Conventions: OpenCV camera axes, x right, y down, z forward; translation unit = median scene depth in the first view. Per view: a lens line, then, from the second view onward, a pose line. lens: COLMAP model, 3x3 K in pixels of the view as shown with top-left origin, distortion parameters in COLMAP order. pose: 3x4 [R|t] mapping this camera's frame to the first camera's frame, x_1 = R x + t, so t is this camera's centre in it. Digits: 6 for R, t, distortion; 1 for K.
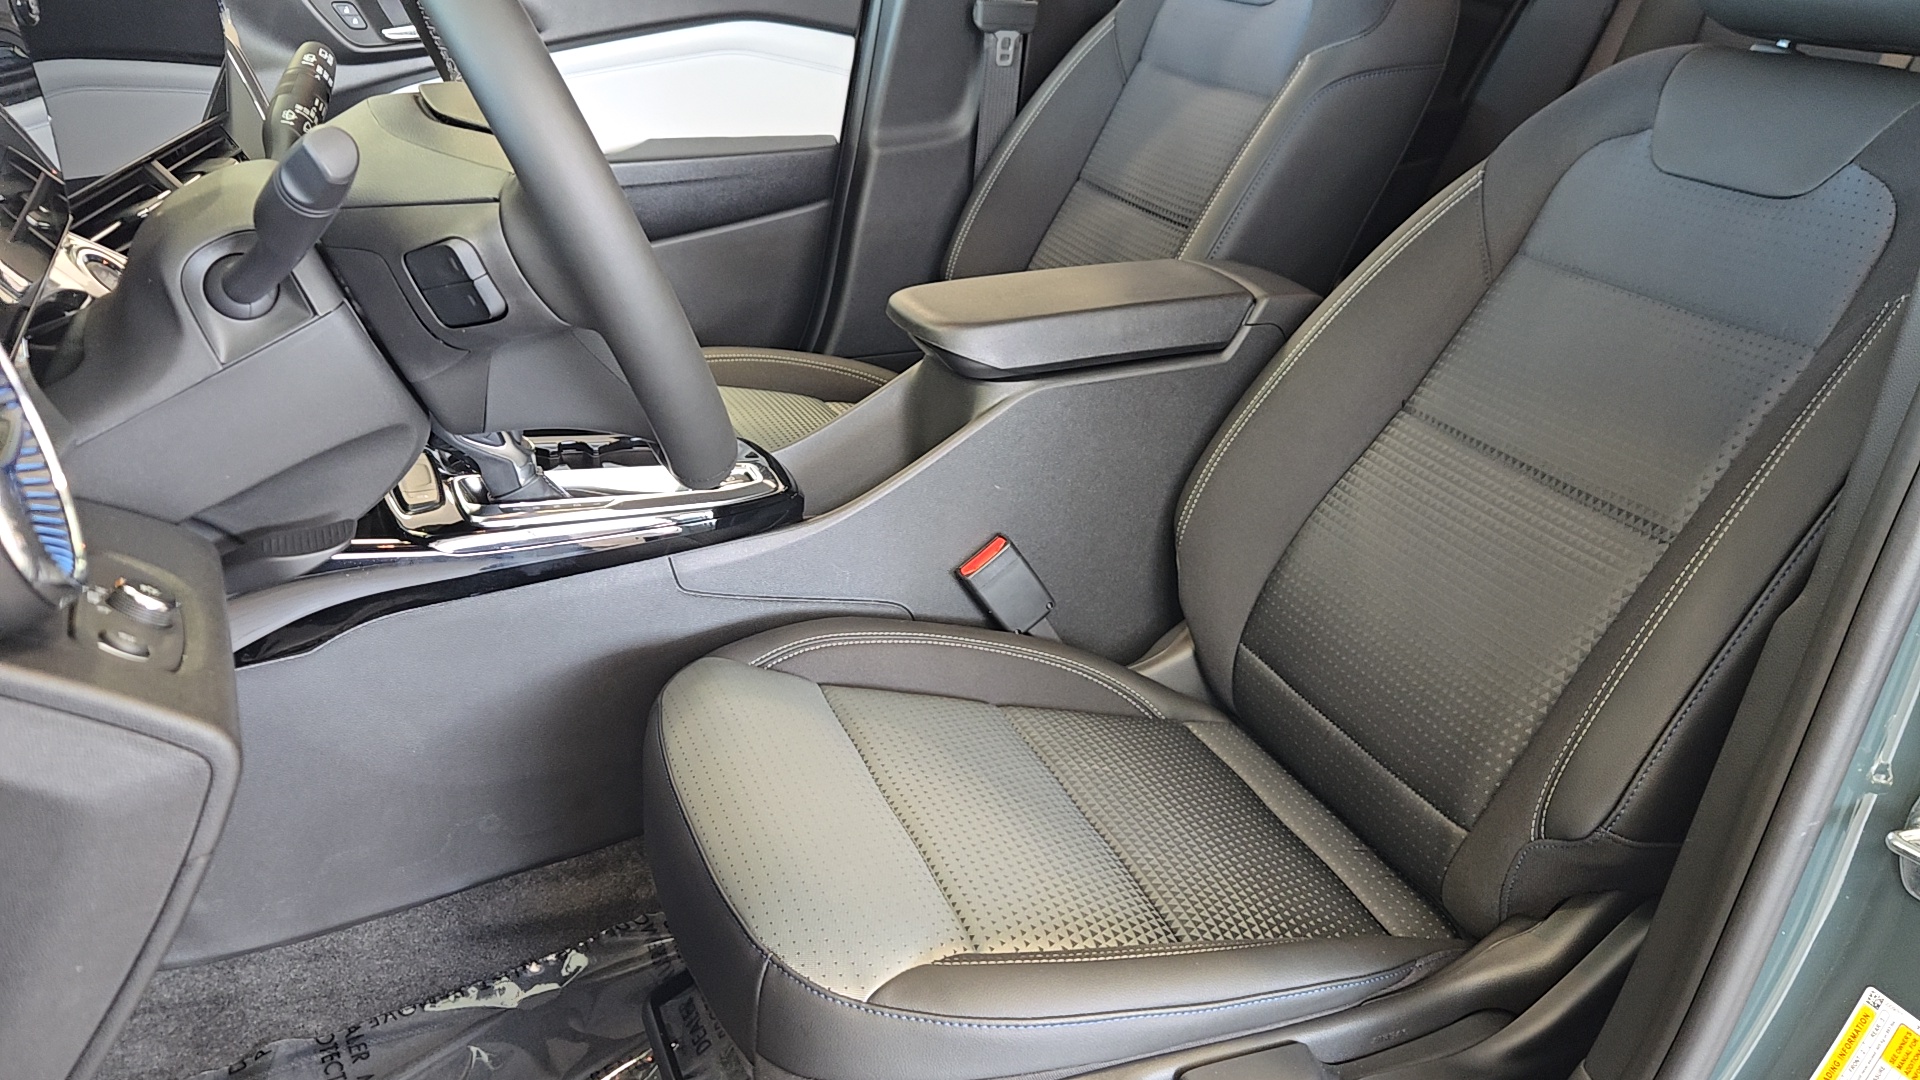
lens RADIAL K [[1601.0, 0, 962.6], [0, 1601.0, 538.4], [0, 0, 1]] dist [0.006084, 0.005574]
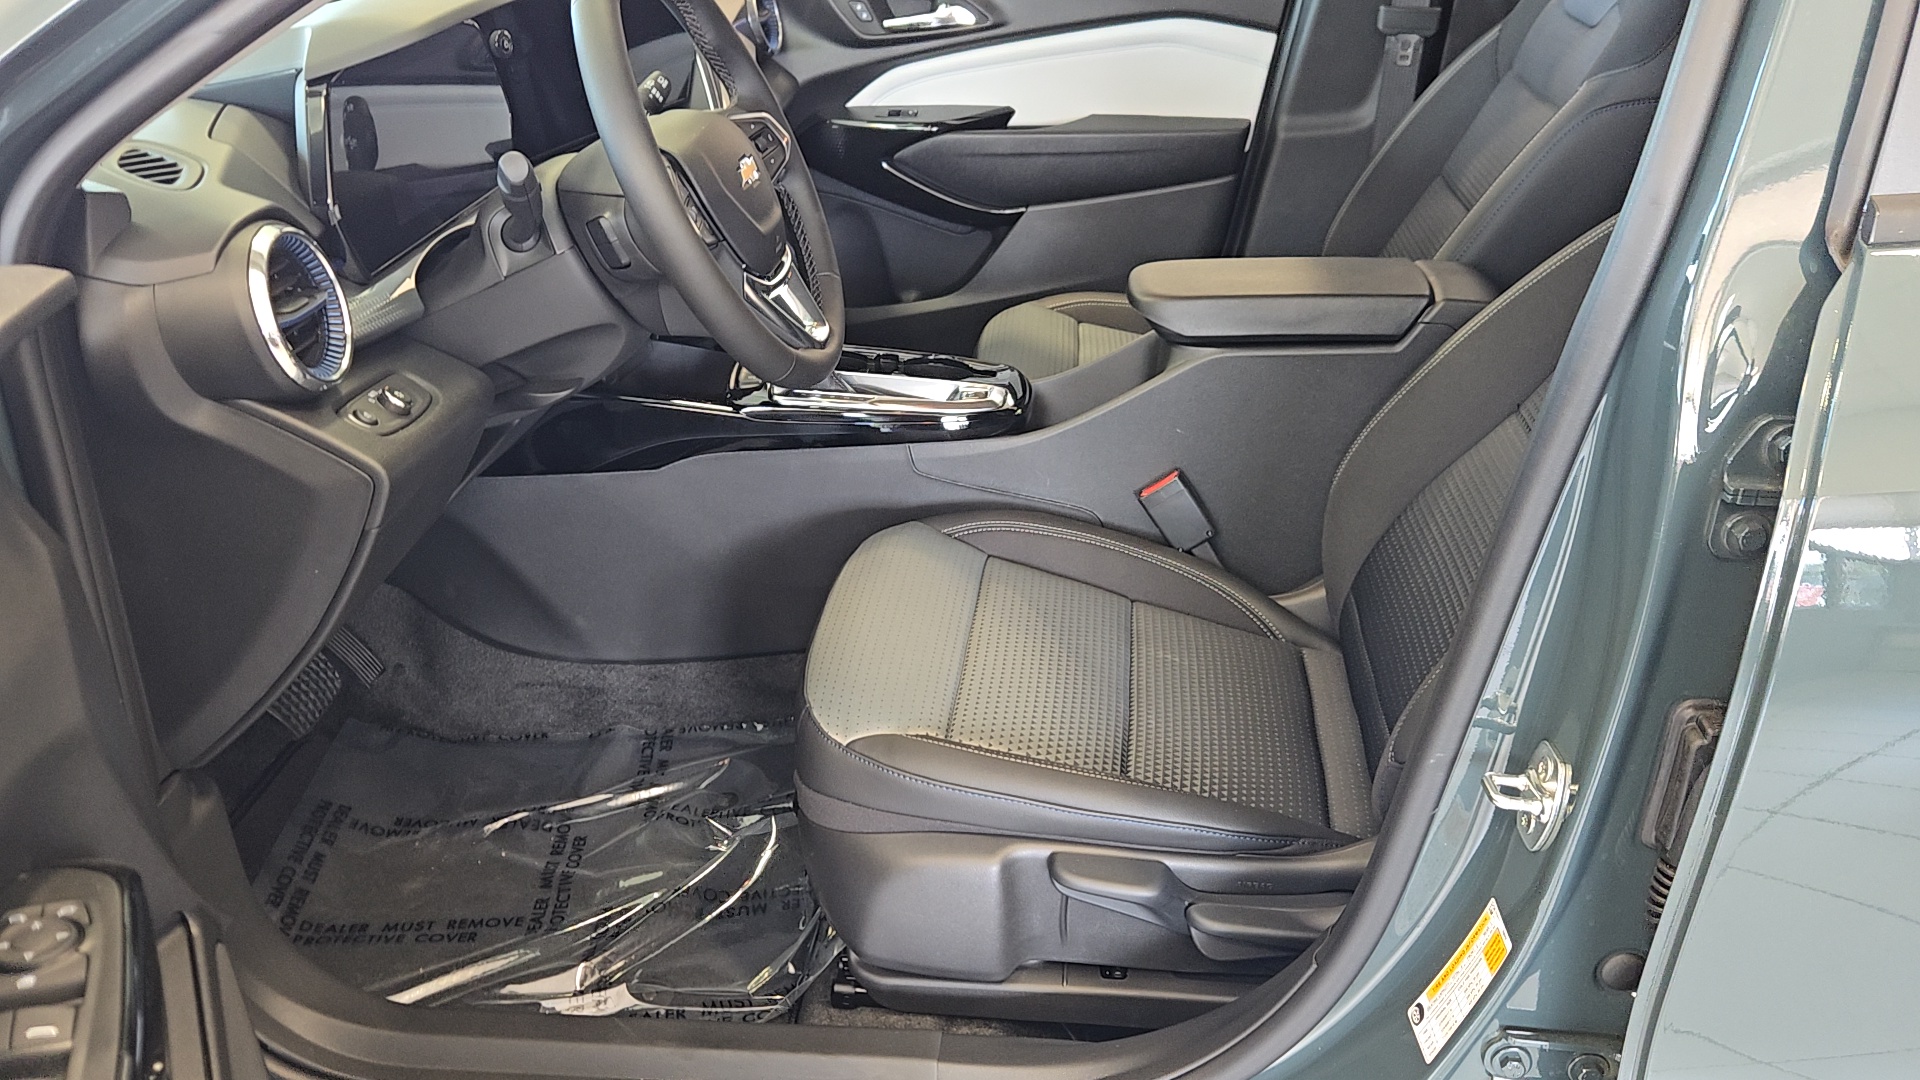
lens RADIAL K [[1601.0, 0, 962.6], [0, 1601.0, 538.4], [0, 0, 1]] dist [0.006084, 0.005574]
pose [[0.890266, 0.169603, -0.422683, 0.401654], [-0.150465, 0.985492, 0.078520, -0.021337], [0.429869, -0.006305, 0.902869, -0.187142]]
